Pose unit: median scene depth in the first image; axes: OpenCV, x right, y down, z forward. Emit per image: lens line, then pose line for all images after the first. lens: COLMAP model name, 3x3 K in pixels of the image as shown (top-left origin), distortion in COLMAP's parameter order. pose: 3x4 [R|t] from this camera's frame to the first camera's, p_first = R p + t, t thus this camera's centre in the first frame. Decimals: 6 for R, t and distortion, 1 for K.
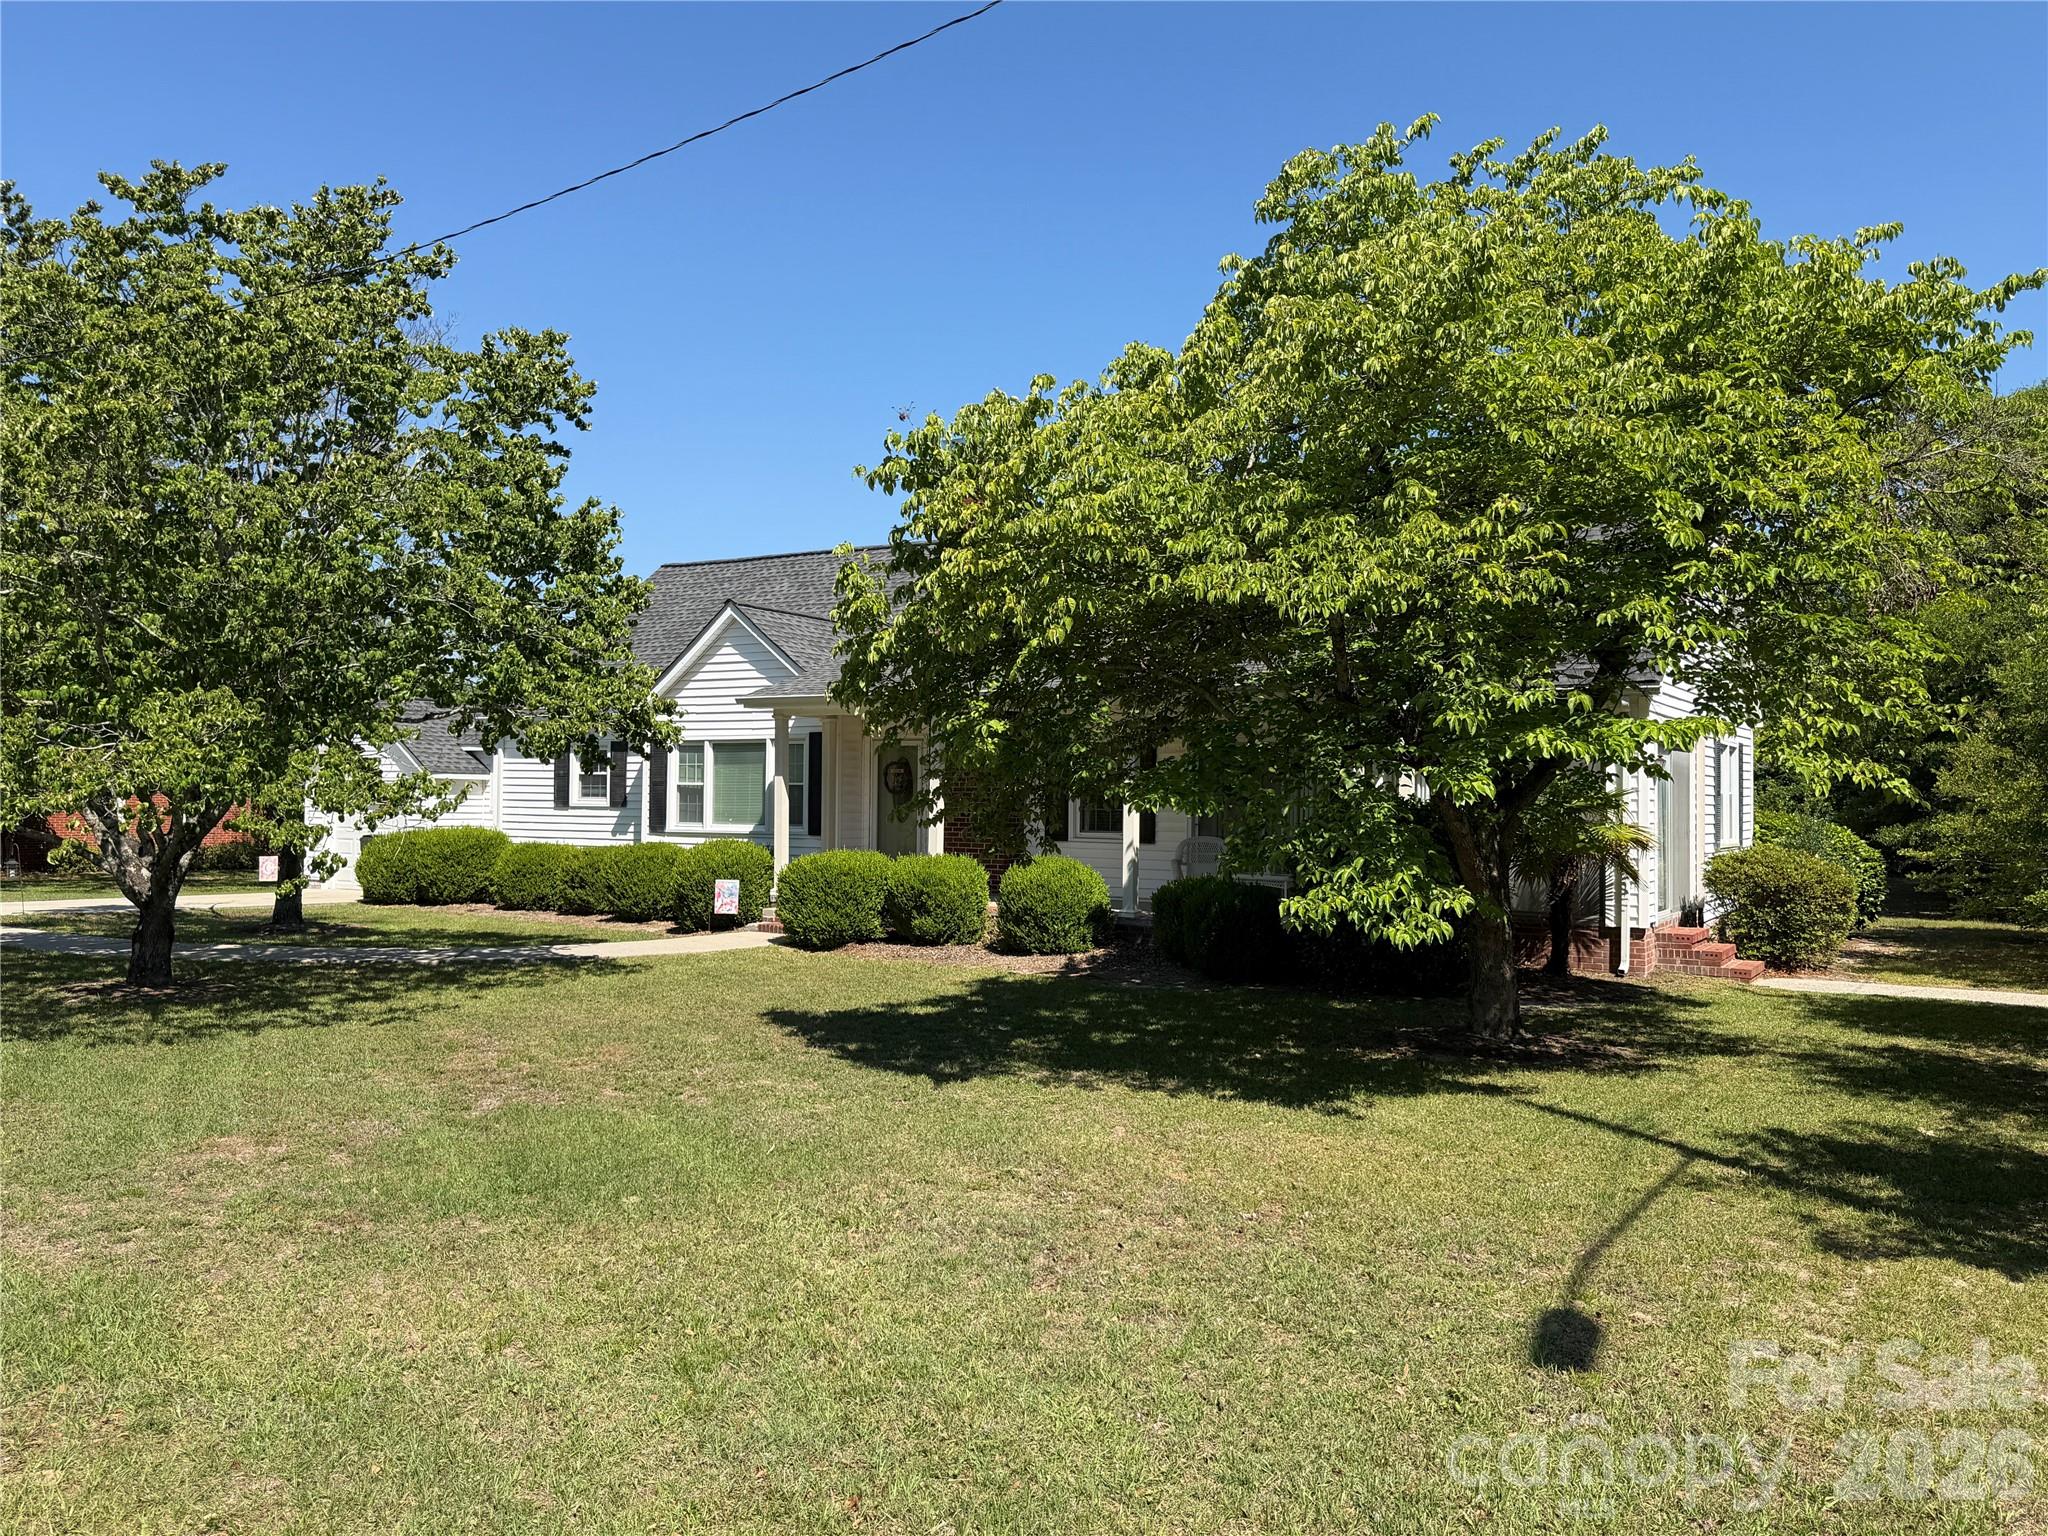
lens RADIAL K [[1590.3, 0, 1024.0], [0, 1590.3, 768.0], [0, 0, 1]] dist [0.079057, -0.000159]
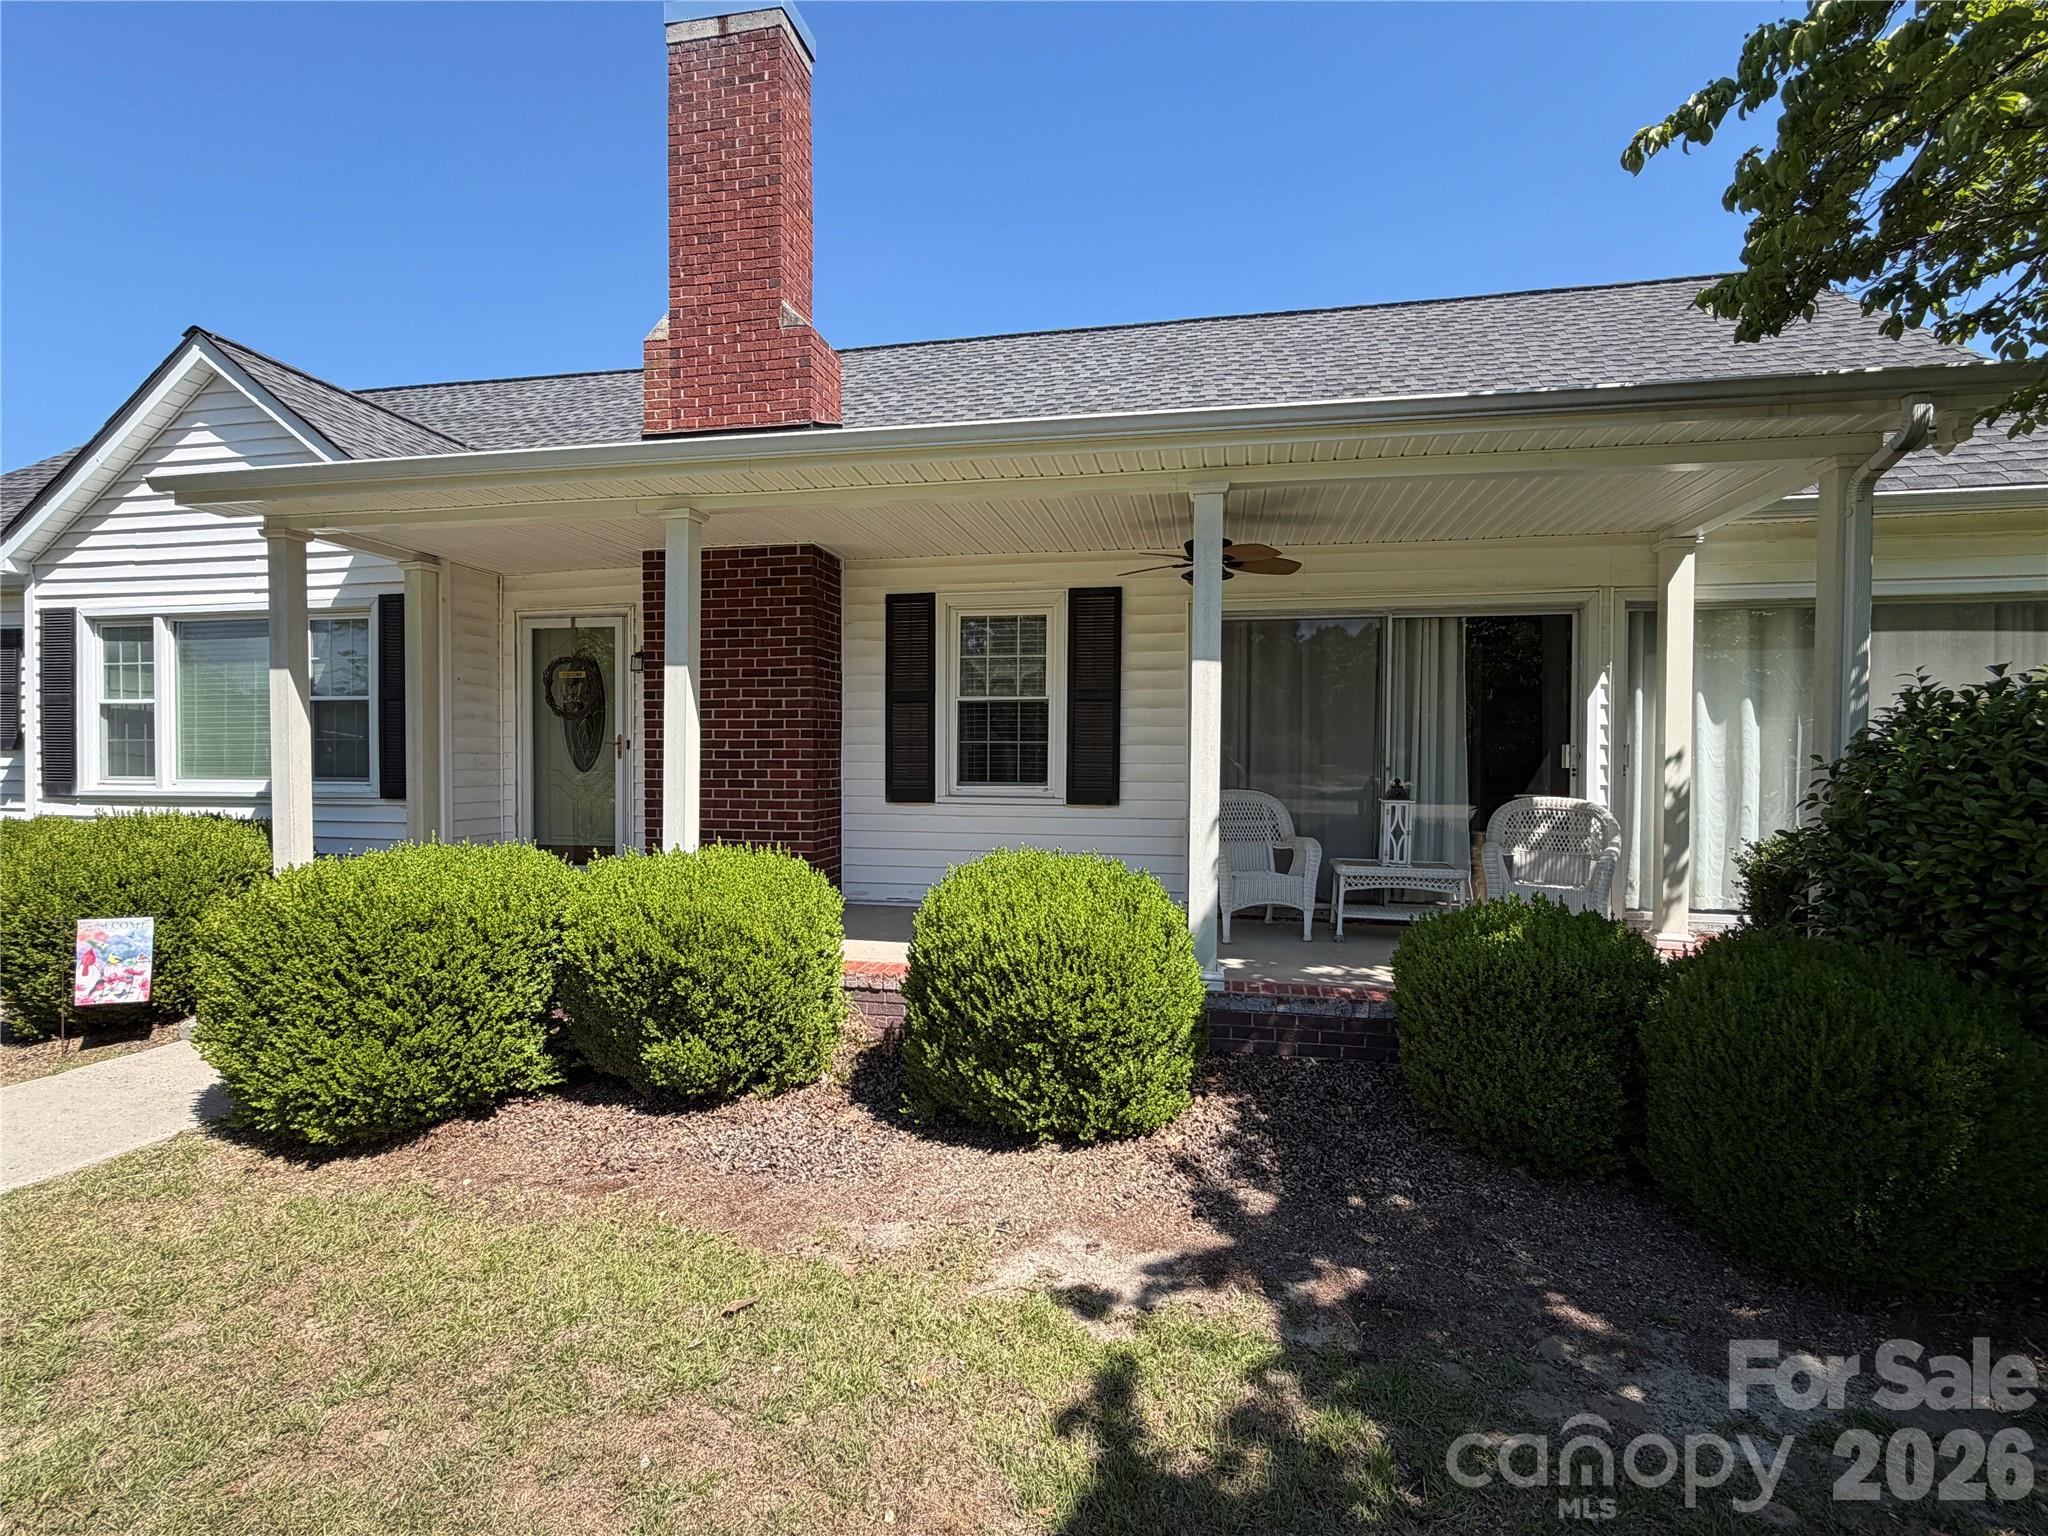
lens RADIAL K [[960.4, 0, 1024.0], [0, 960.4, 768.0], [0, 0, 1]] dist [-0.000926, -0.000240]
pose [[0.929937, -0.010681, 0.367563, -0.056852], [-0.000458, 0.999544, 0.030203, 0.022998], [-0.367718, -0.028255, 0.929508, 0.636416]]
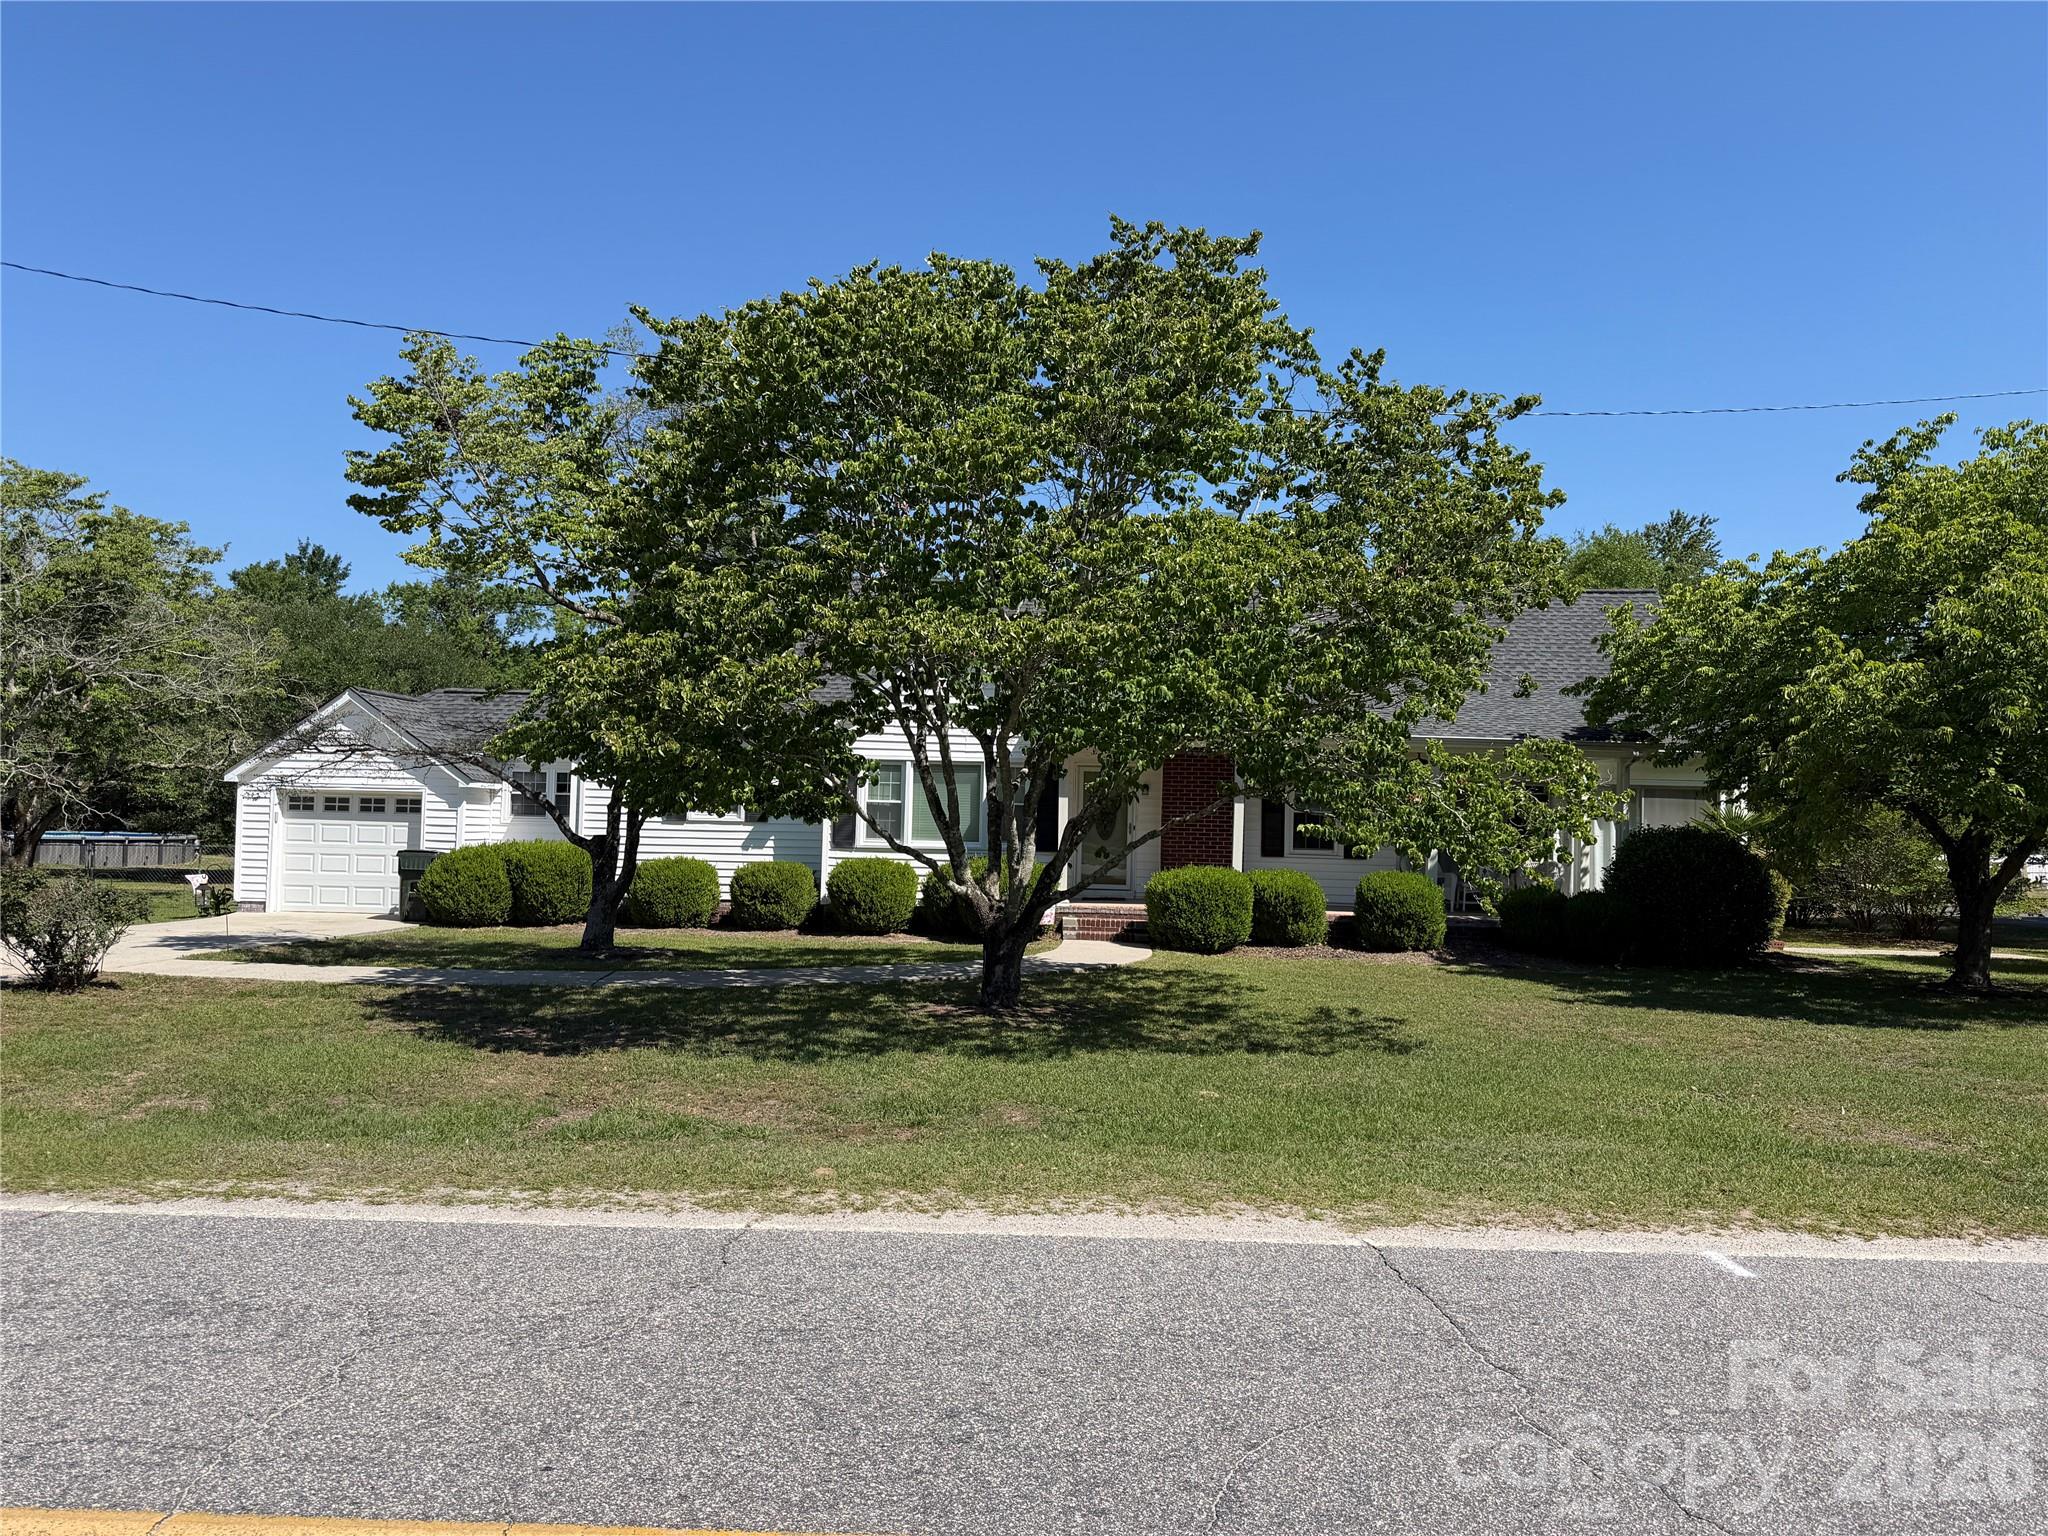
lens RADIAL K [[1453.2, 0, 1024.0], [0, 1453.2, 768.0], [0, 0, 1]] dist [0.085375, -0.162685]
pose [[0.850474, 0.023545, 0.525490, -0.660598], [-0.022533, 0.999711, -0.008326, -0.005960], [-0.525534, -0.004760, 0.850759, 0.153659]]
